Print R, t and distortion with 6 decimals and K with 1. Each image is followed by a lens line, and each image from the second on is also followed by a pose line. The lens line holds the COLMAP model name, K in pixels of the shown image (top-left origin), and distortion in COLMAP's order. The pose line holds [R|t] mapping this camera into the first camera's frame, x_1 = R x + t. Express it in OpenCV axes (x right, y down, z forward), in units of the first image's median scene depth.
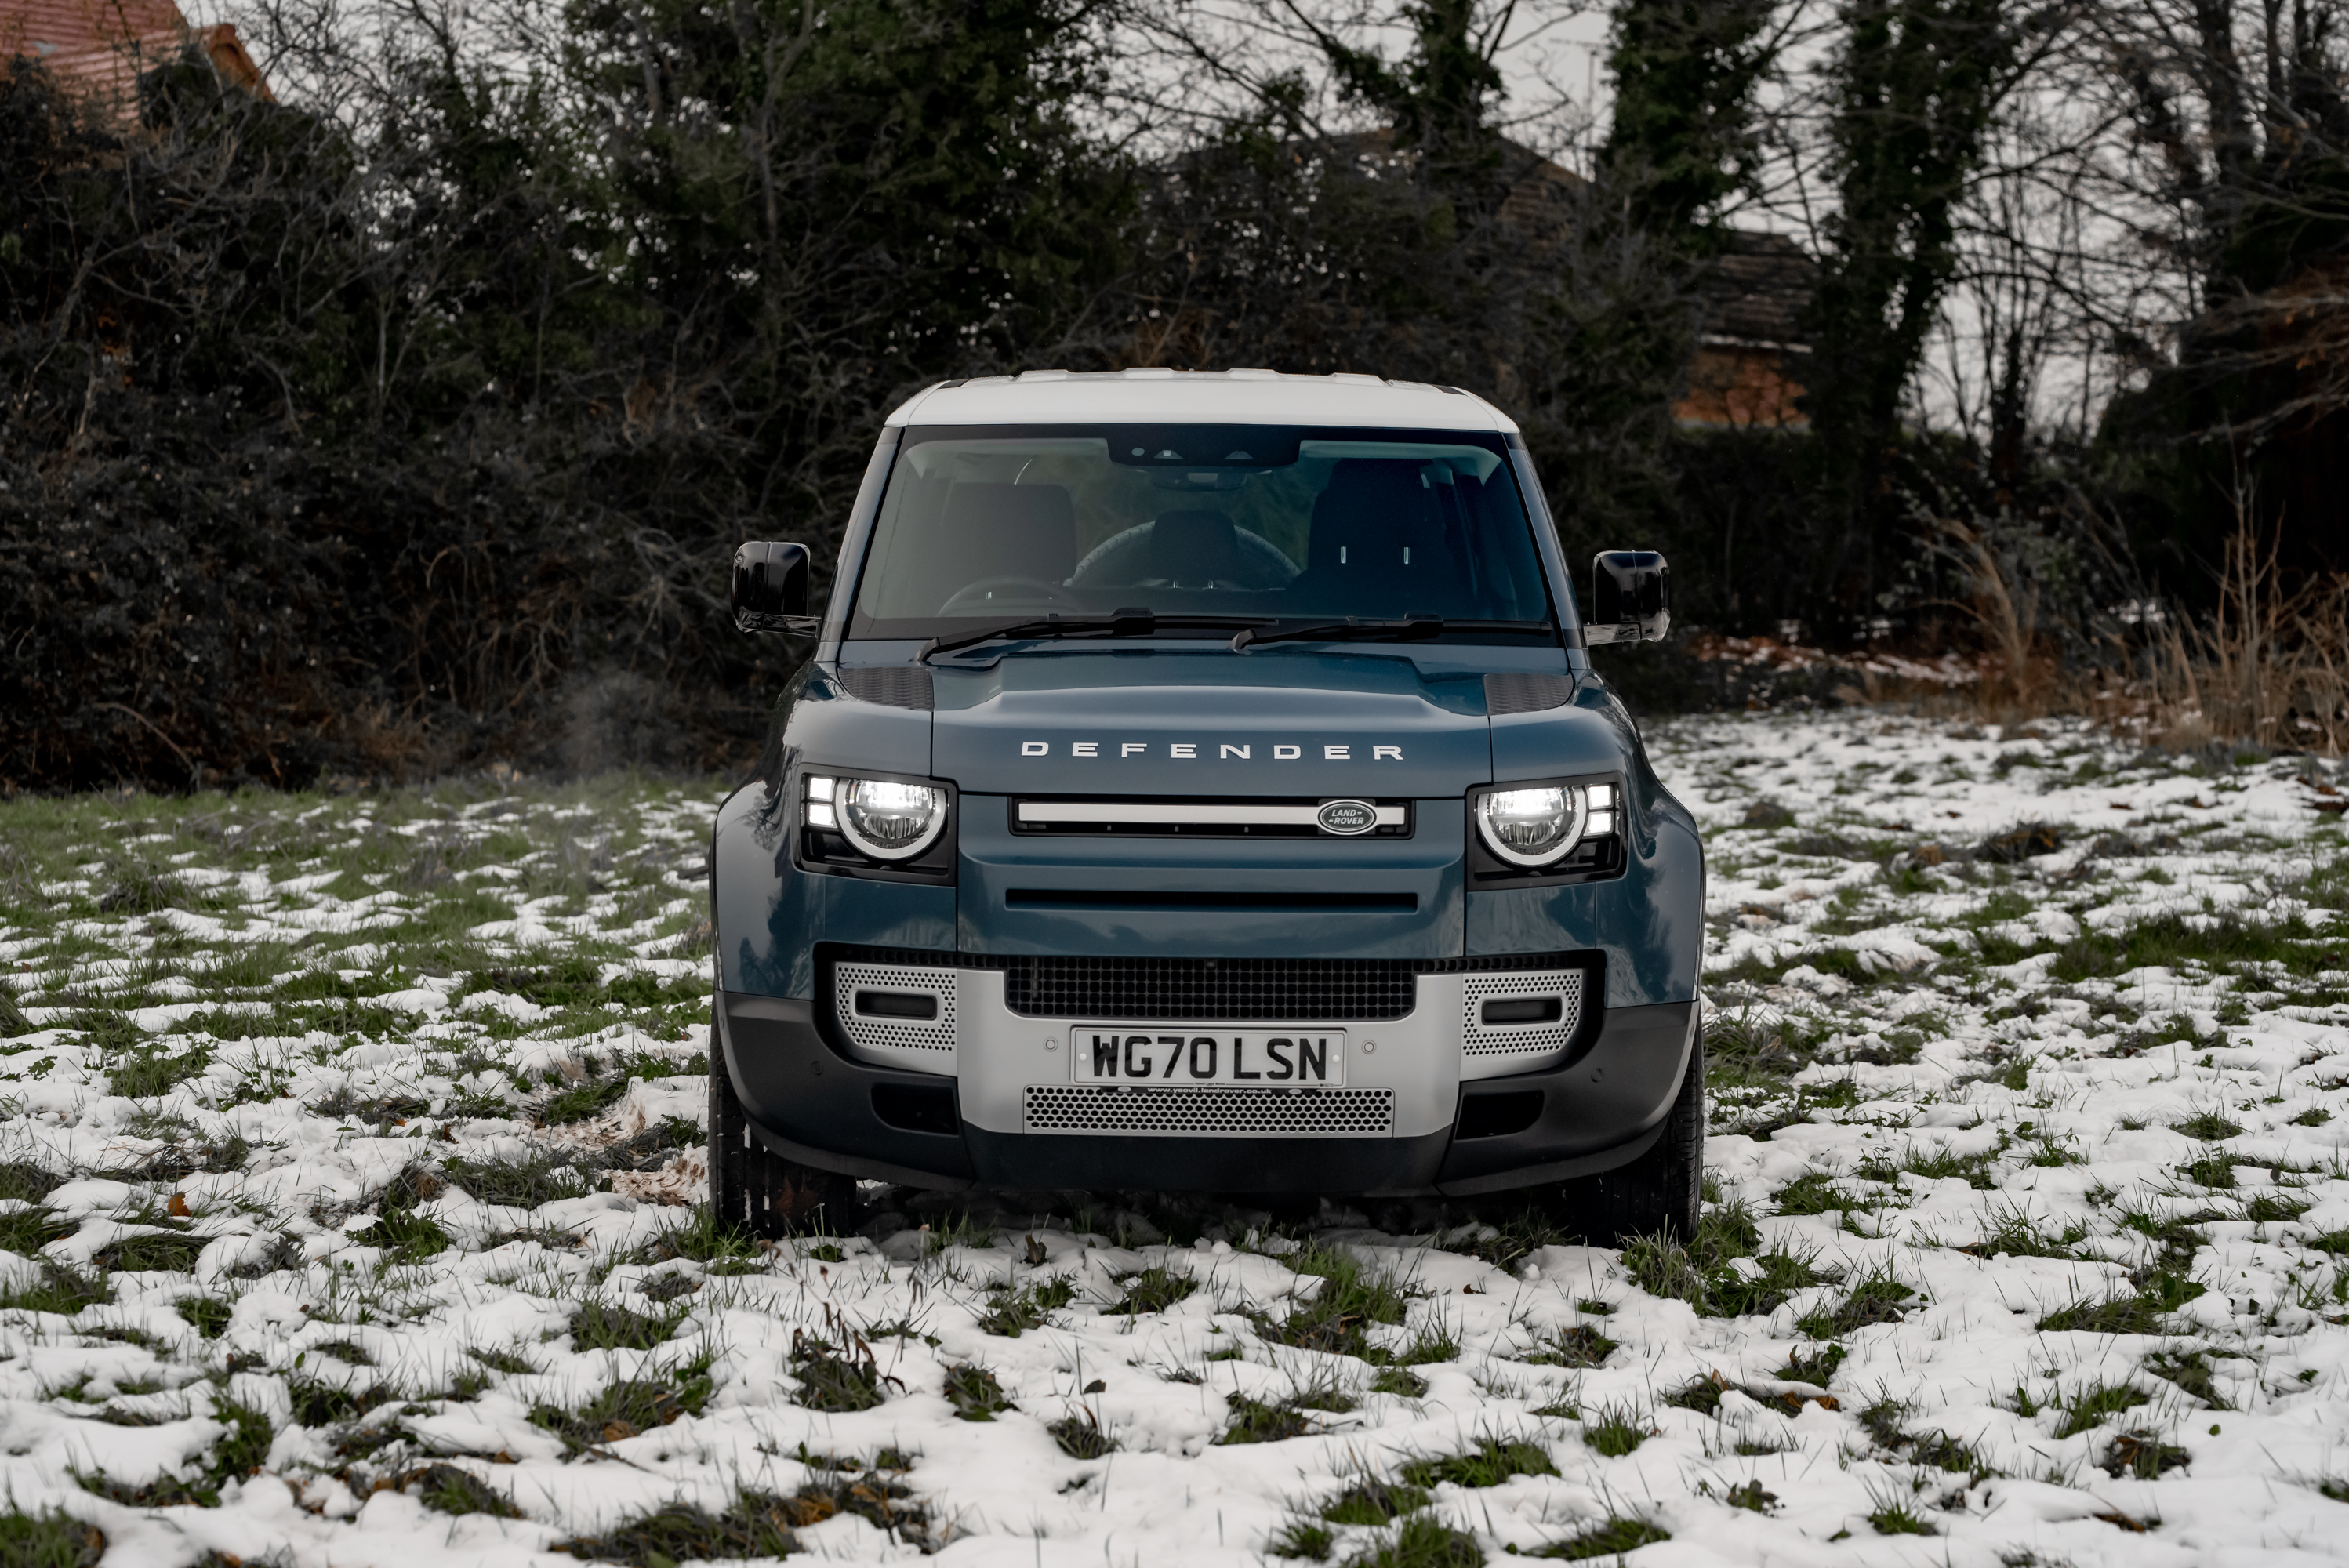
lens RADIAL K [[5511.2, 0, 1174.0], [0, 5511.2, 784.3], [0, 0, 1]] dist [0.026191, -0.824314]
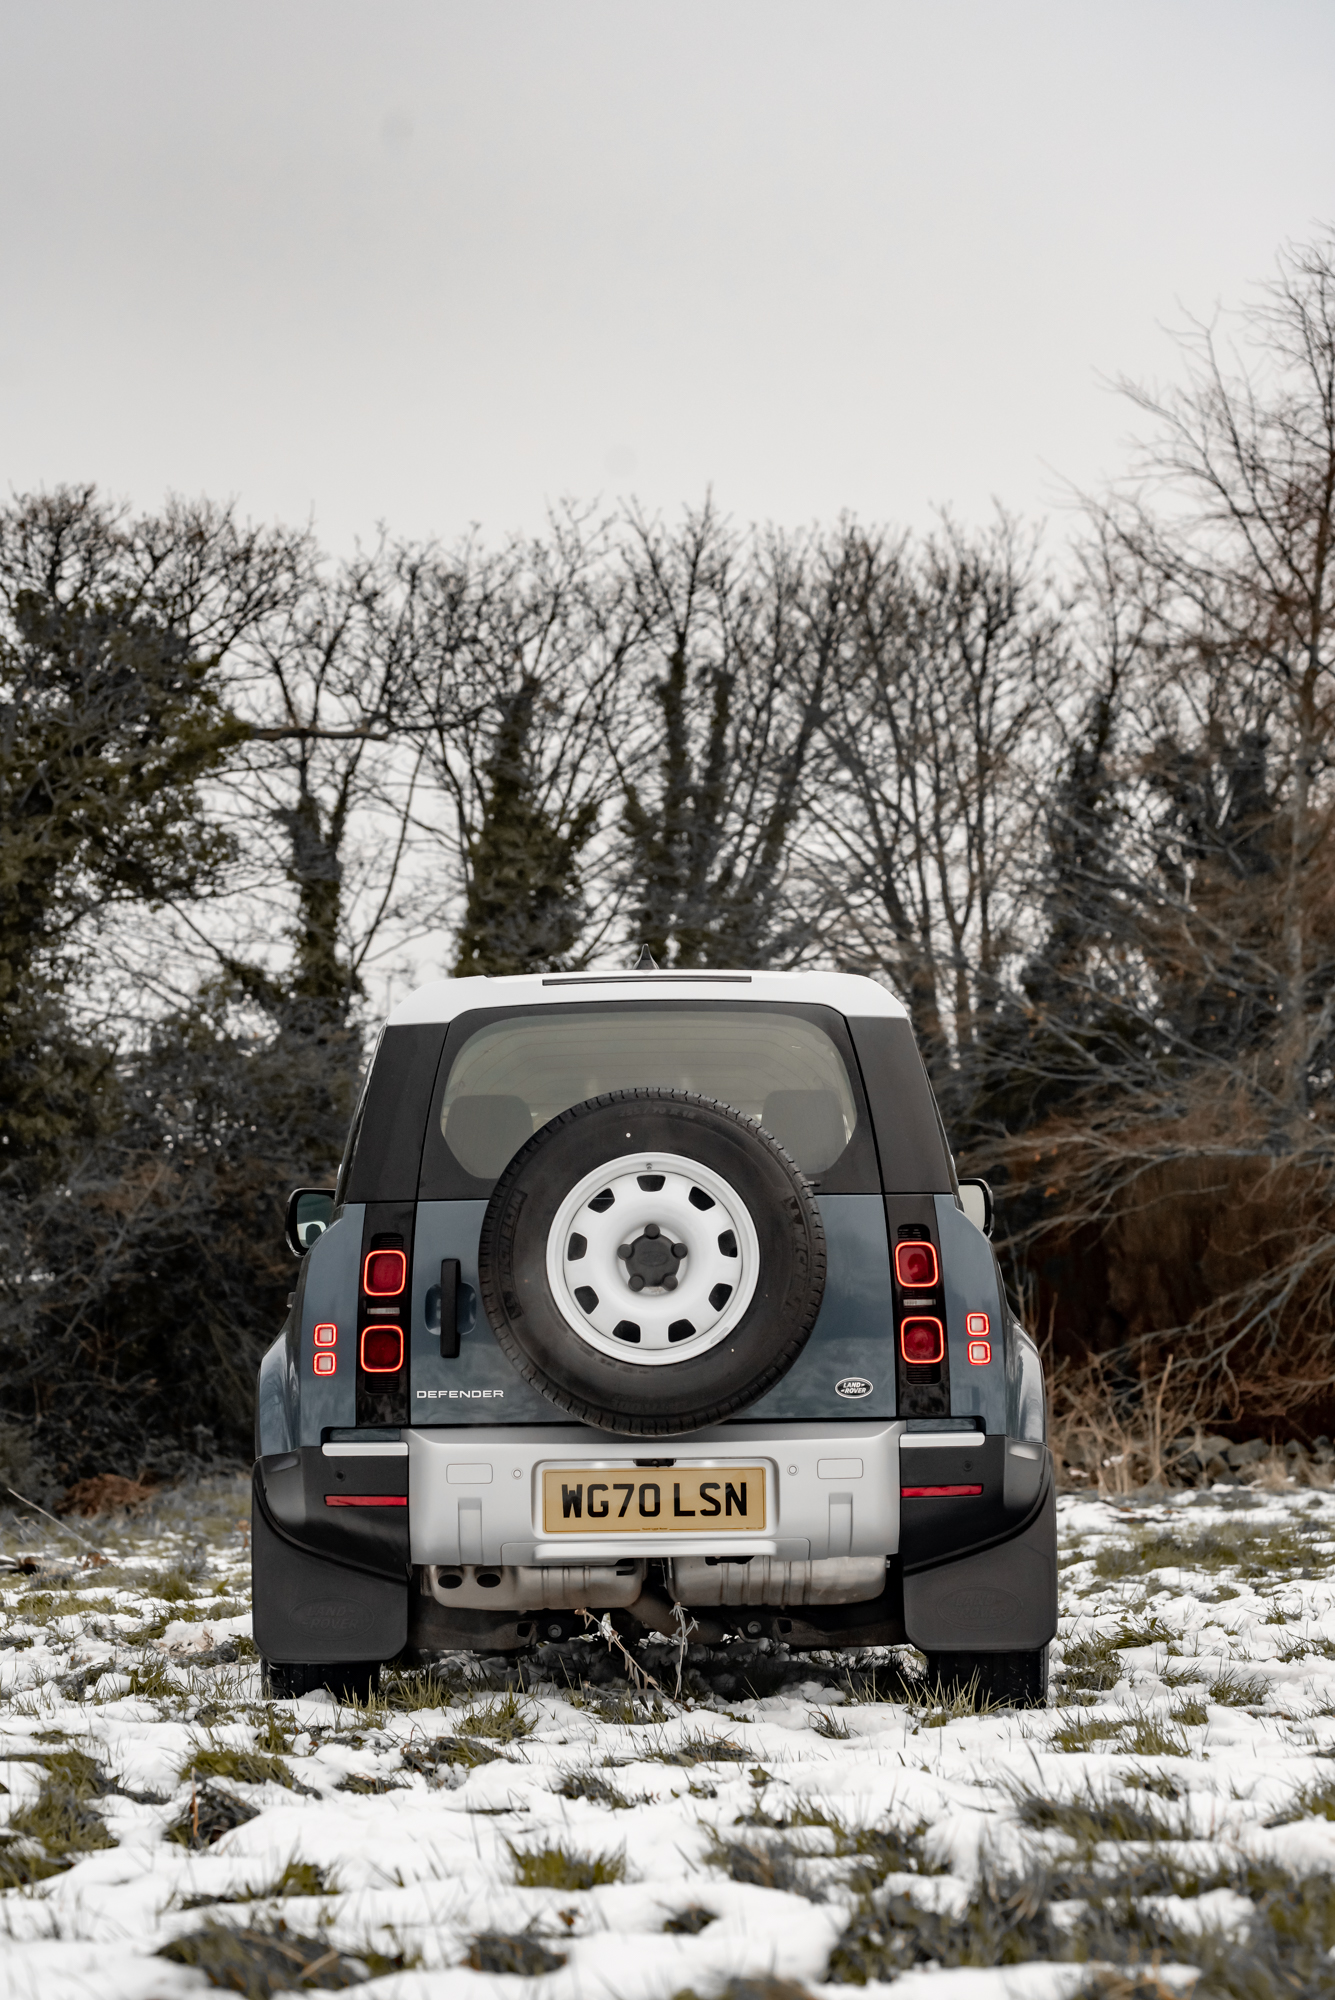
lens RADIAL K [[4692.5, 0, 661.9], [0, 4692.5, 1010.6], [0, 0, 1]] dist [0.026191, -0.824314]
pose [[0.987452, -0.008108, 0.157714, -0.054876], [0.028715, 0.991251, -0.128830, 0.019493], [-0.155290, 0.131742, 0.979045, -0.046767]]
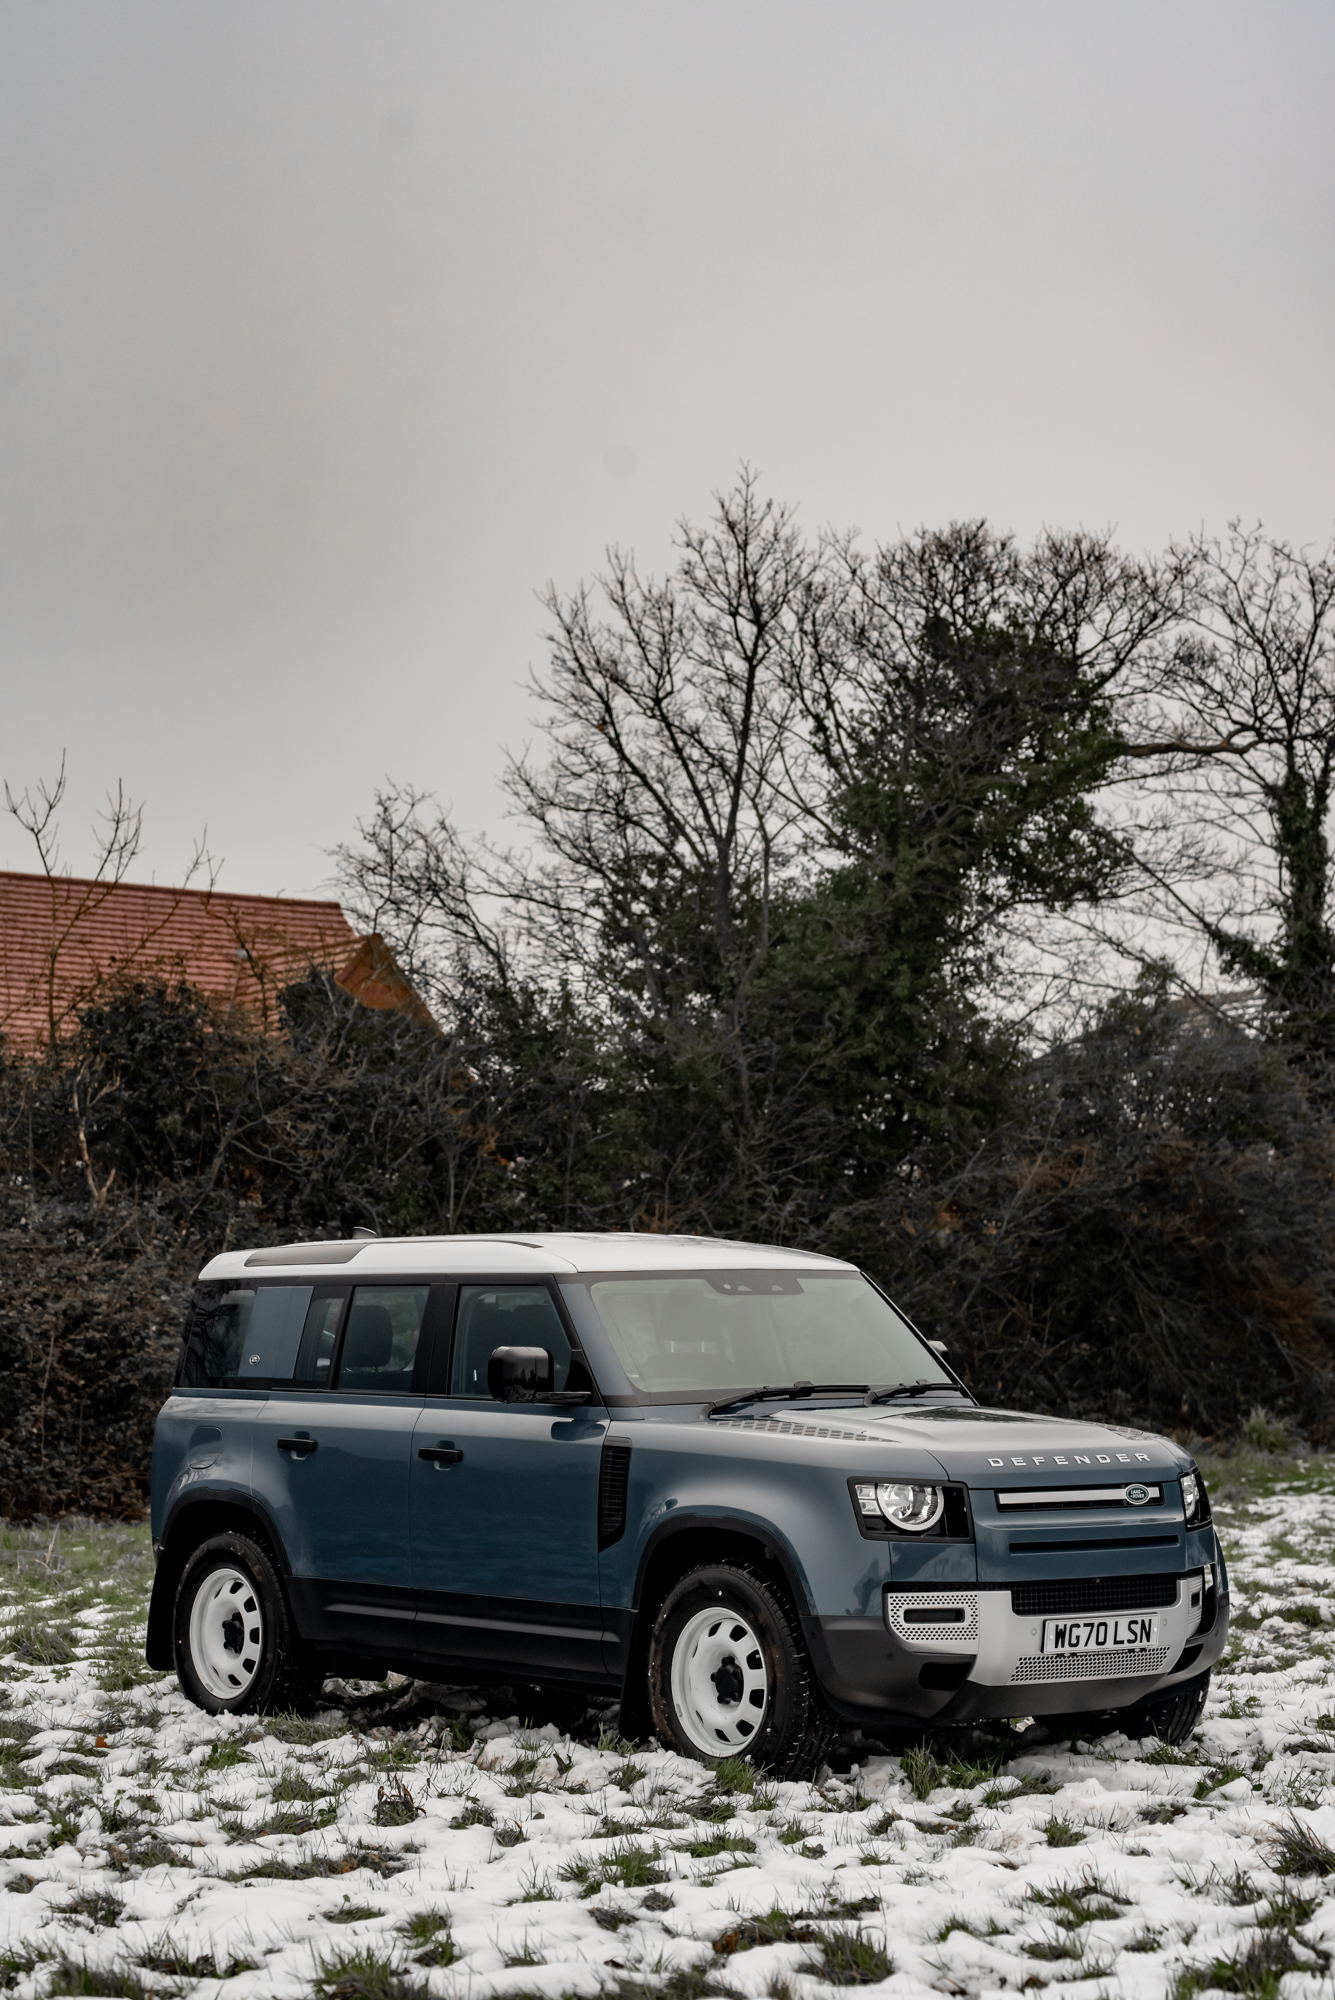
lens RADIAL K [[4692.5, 0, 661.9], [0, 4692.5, 1010.6], [0, 0, 1]] dist [0.026191, -0.824314]
pose [[0.991654, -0.024720, -0.126537, 0.052808], [0.010874, 0.993987, -0.108961, 0.003090], [0.128469, 0.106675, 0.985959, -0.128489]]
